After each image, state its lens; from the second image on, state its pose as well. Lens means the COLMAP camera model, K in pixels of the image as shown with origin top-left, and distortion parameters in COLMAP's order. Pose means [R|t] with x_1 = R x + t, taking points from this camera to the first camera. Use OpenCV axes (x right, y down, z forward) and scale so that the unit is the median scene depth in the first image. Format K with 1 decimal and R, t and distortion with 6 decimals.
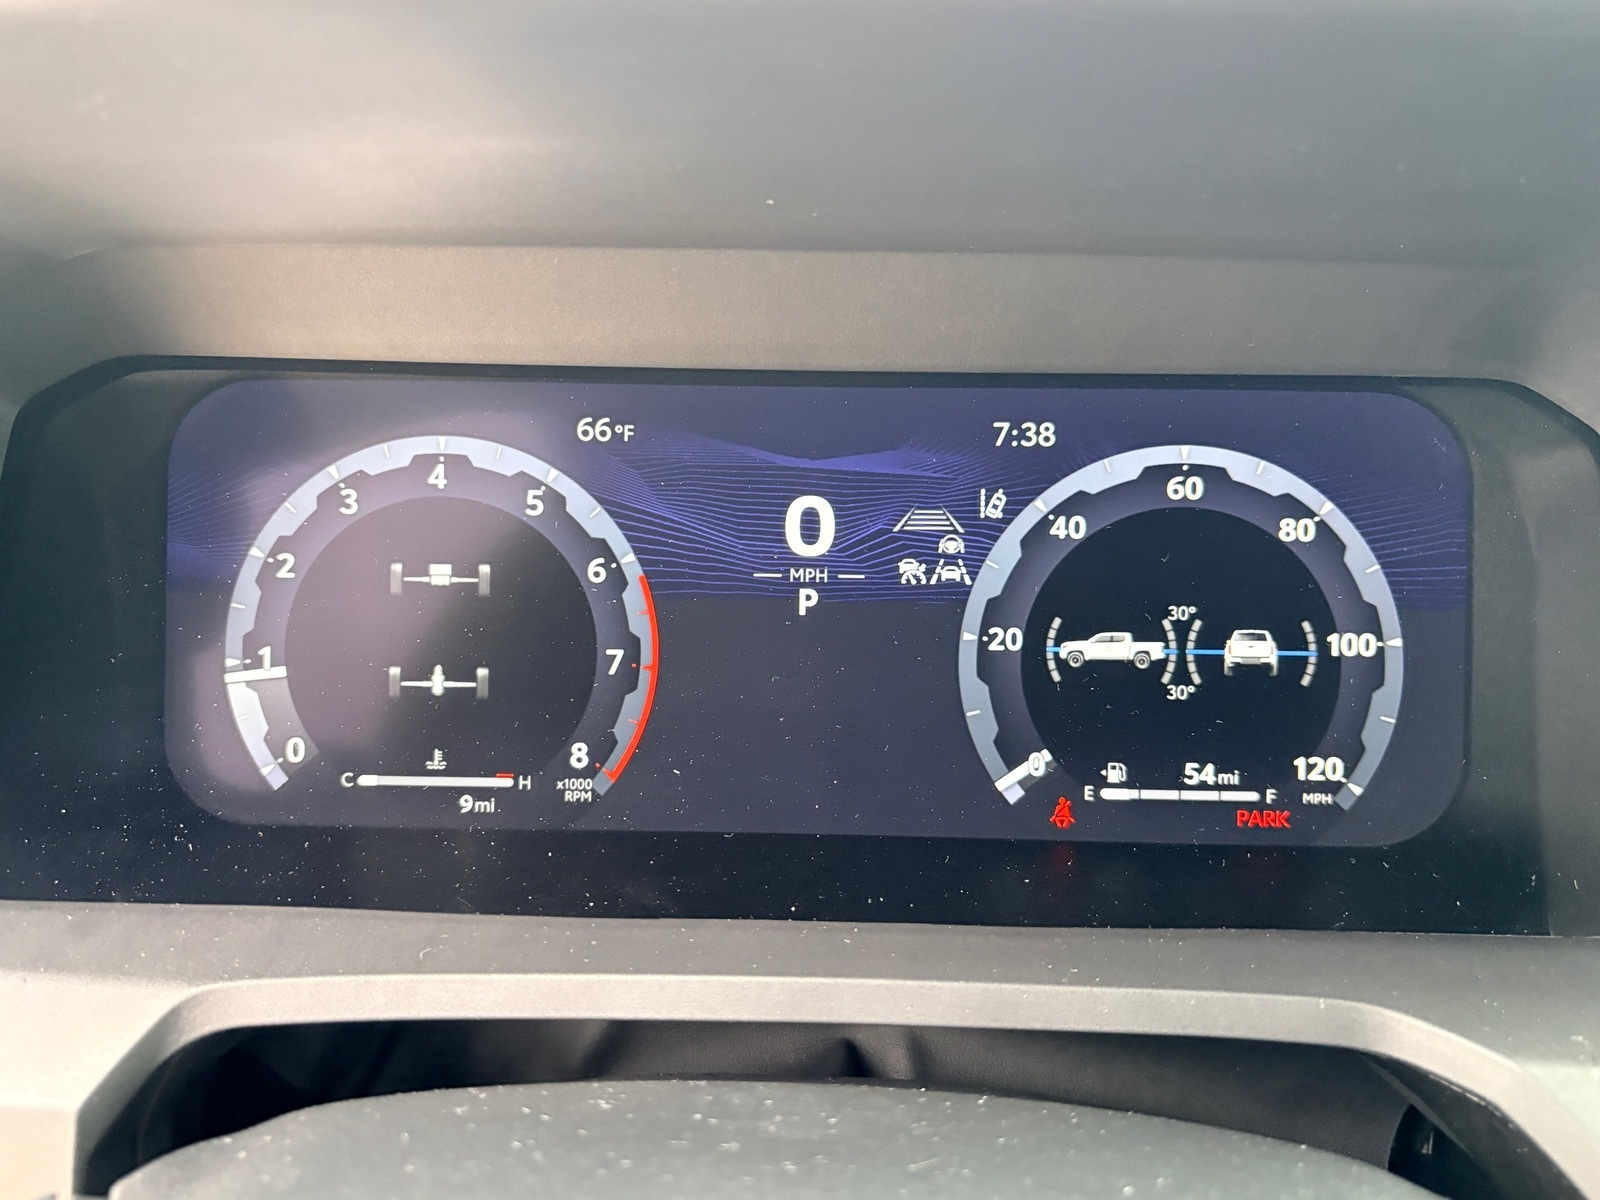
lens RADIAL K [[1287.6, 0, 794.2], [0, 1287.6, 614.1], [0, 0, 1]] dist [0.005490, -0.013456]
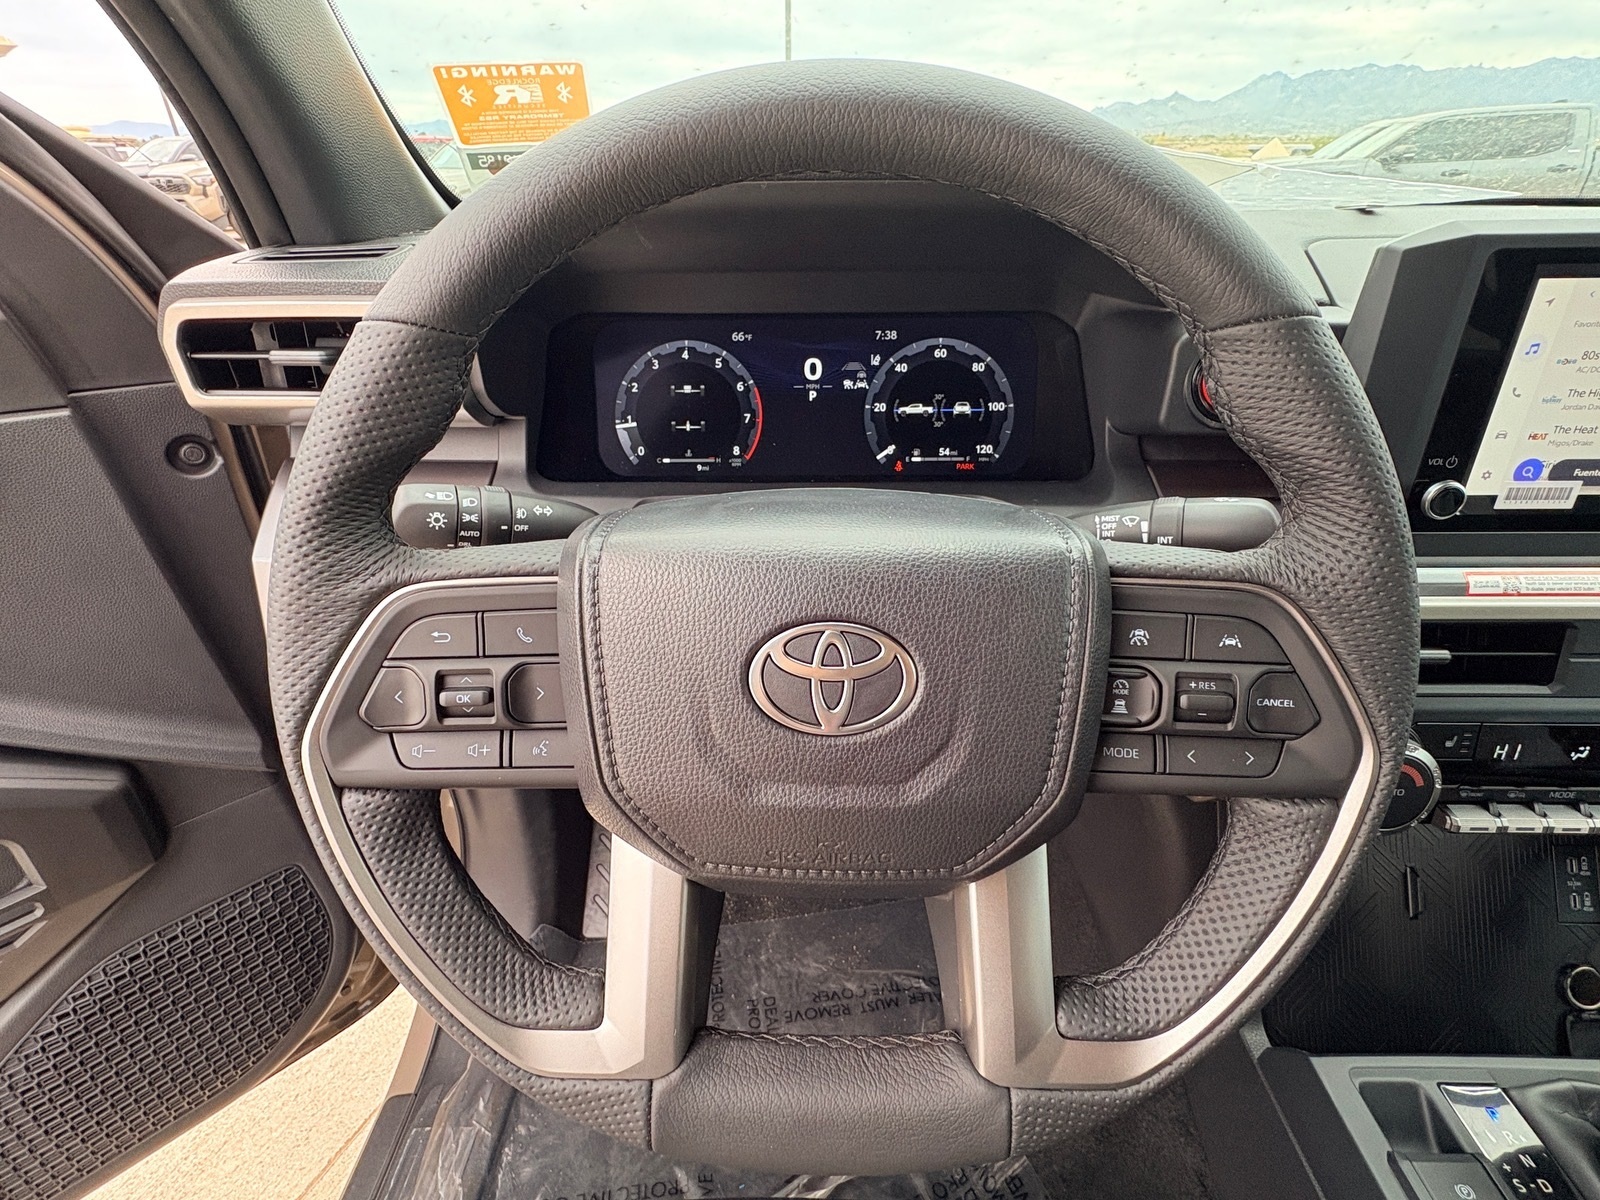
lens RADIAL K [[761.4, 0, 792.6], [0, 761.4, 595.1], [0, 0, 1]] dist [0.000428, 0.001424]
pose [[0.999788, -0.020295, -0.003457, -0.038932], [0.020587, 0.986401, 0.163060, 0.156256], [0.000101, -0.163097, 0.986610, -0.797797]]
